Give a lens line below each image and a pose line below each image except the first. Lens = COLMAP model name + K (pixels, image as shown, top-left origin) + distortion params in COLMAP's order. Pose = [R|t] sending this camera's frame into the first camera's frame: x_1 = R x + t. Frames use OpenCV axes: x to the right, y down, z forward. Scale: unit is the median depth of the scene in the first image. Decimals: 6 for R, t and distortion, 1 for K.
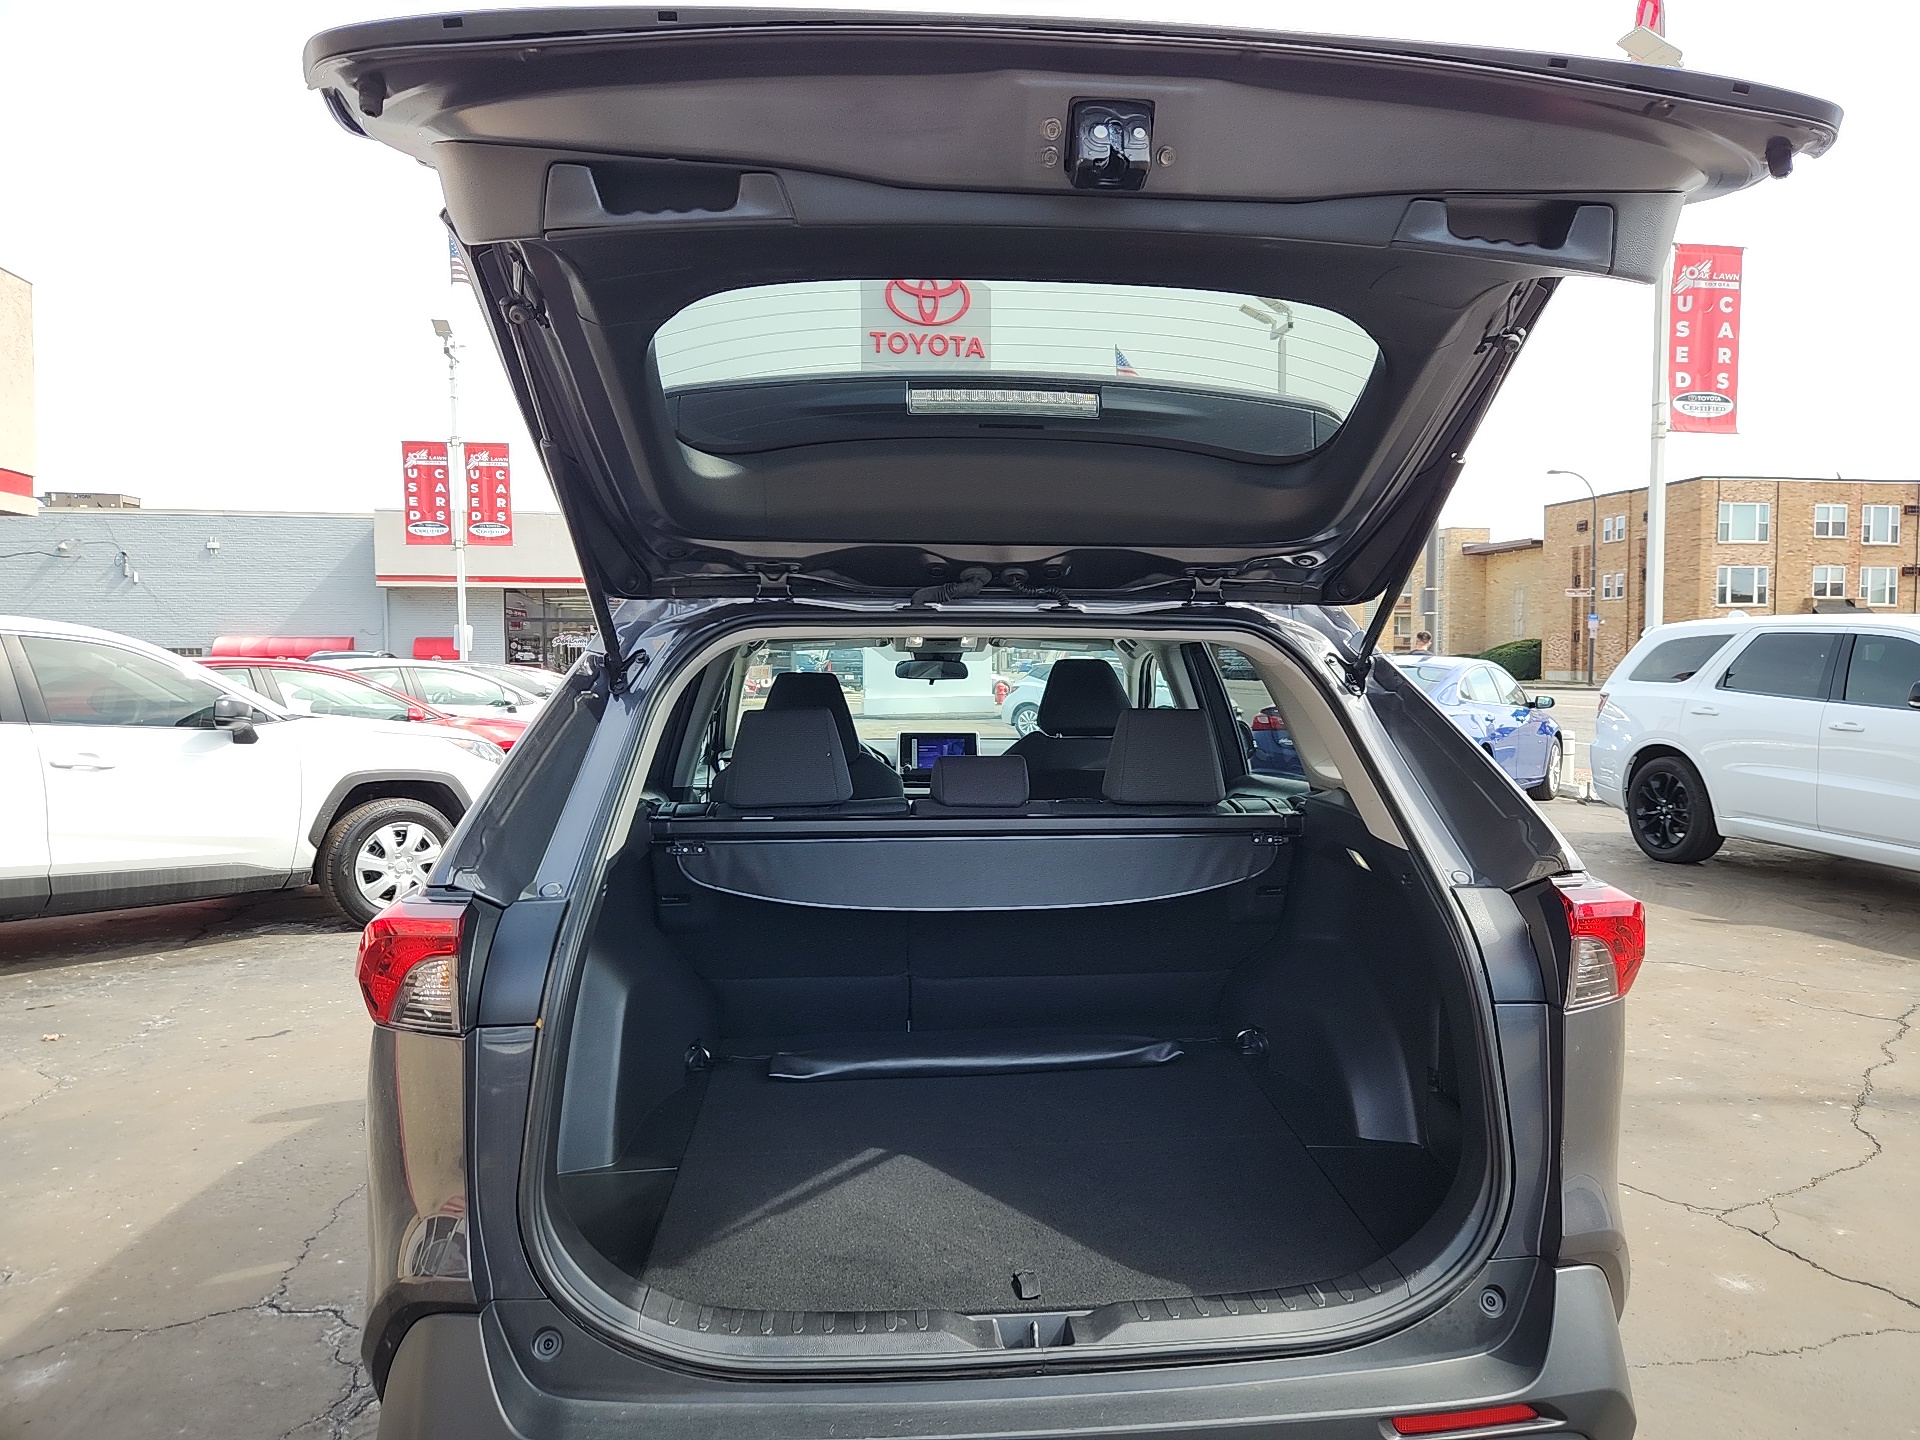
lens RADIAL K [[1234.5, 0, 960.0], [0, 1234.5, 720.0], [0, 0, 1]] dist [0.067434, -0.059794]
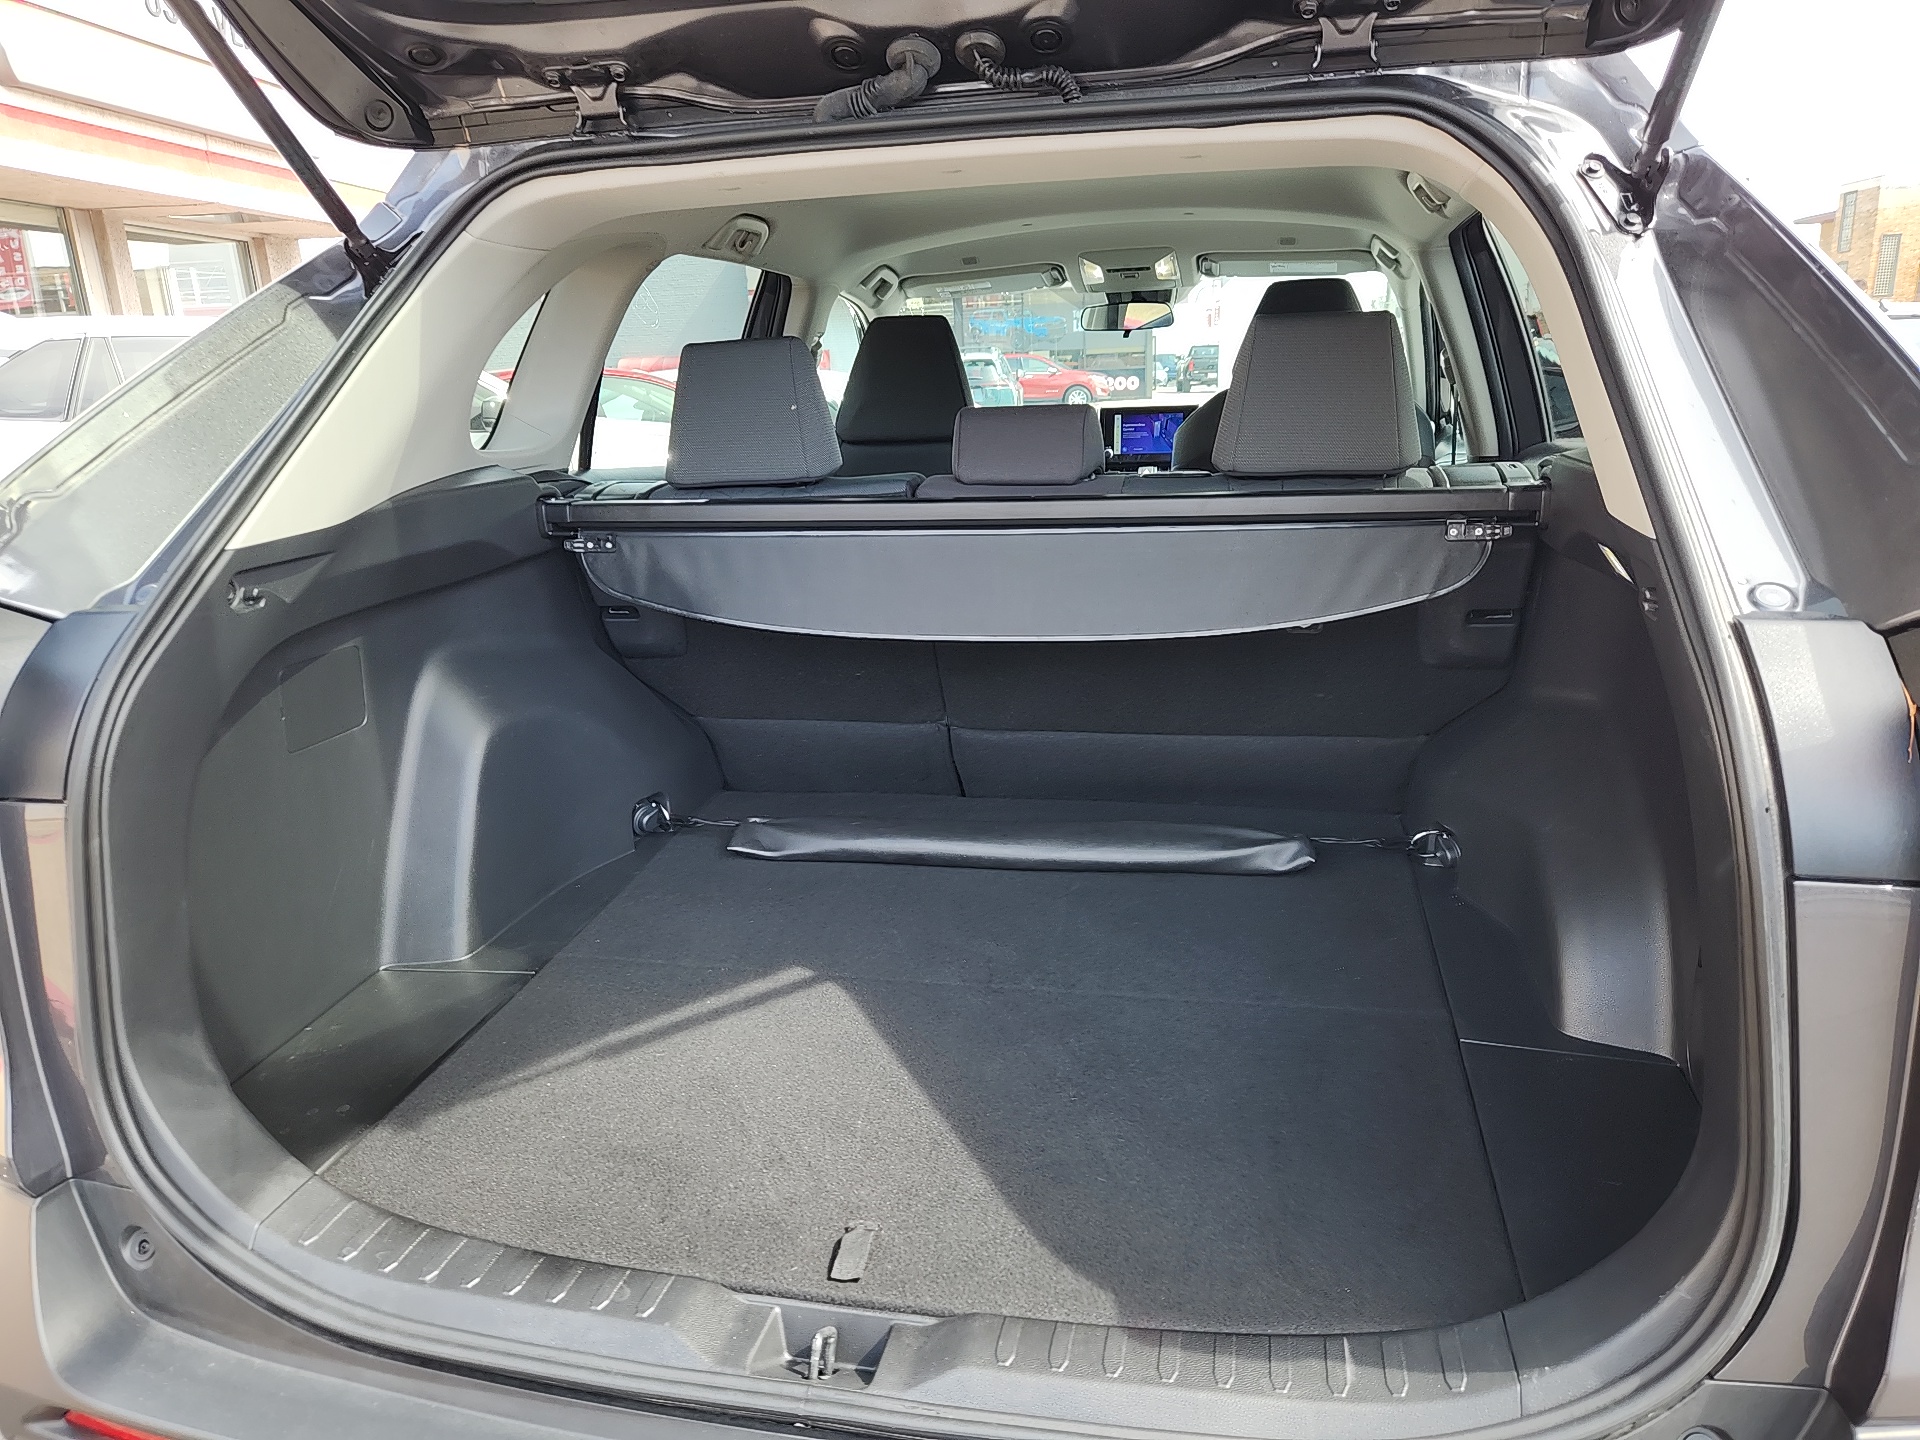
lens RADIAL K [[1234.5, 0, 960.0], [0, 1234.5, 720.0], [0, 0, 1]] dist [0.067434, -0.059794]
pose [[0.957211, 0.044455, -0.285957, 0.208593], [0.022101, 0.974016, 0.225400, 0.049780], [0.288547, -0.222076, 0.931356, 0.396486]]
